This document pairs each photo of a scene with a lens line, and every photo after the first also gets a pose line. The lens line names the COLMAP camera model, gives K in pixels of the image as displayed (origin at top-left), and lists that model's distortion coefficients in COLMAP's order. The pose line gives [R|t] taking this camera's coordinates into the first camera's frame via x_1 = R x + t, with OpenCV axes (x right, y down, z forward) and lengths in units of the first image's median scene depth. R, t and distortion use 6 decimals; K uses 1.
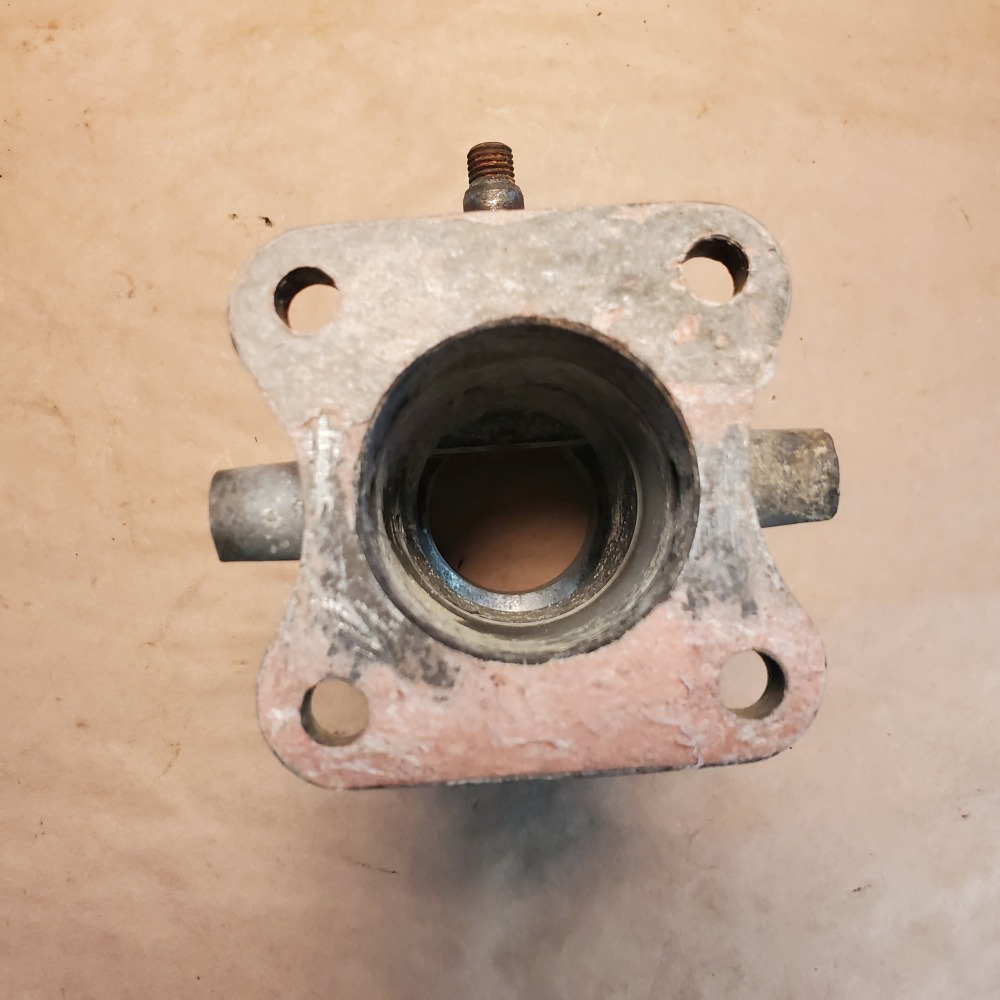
lens RADIAL K [[1073.0, 0, 512.8], [0, 1073.0, 479.3], [0, 0, 1]] dist [0.107218, -0.555700]
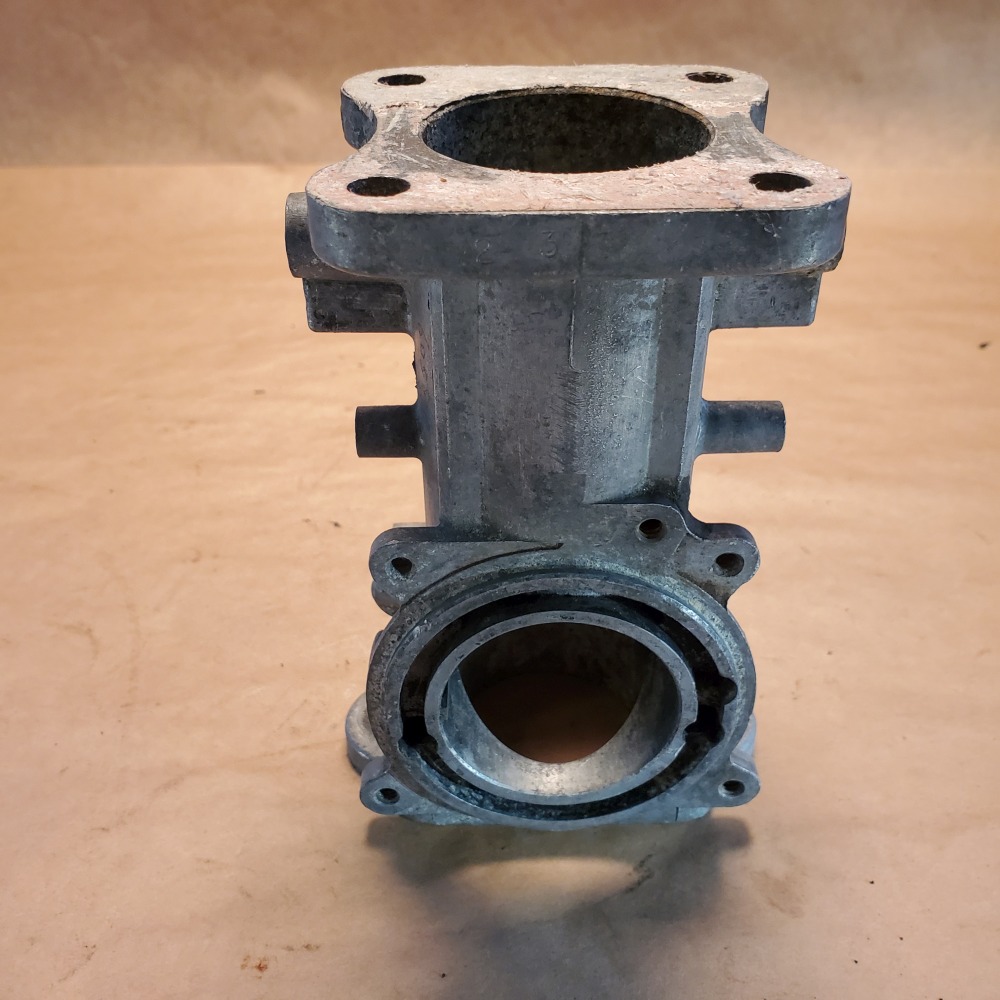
lens RADIAL K [[1073.0, 0, 512.8], [0, 1073.0, 479.3], [0, 0, 1]] dist [0.107218, -0.555700]
pose [[0.998410, 0.012733, -0.054915, 0.024538], [-0.051823, 0.590669, -0.805248, 1.195561], [0.022183, 0.806814, 0.590390, 0.608613]]
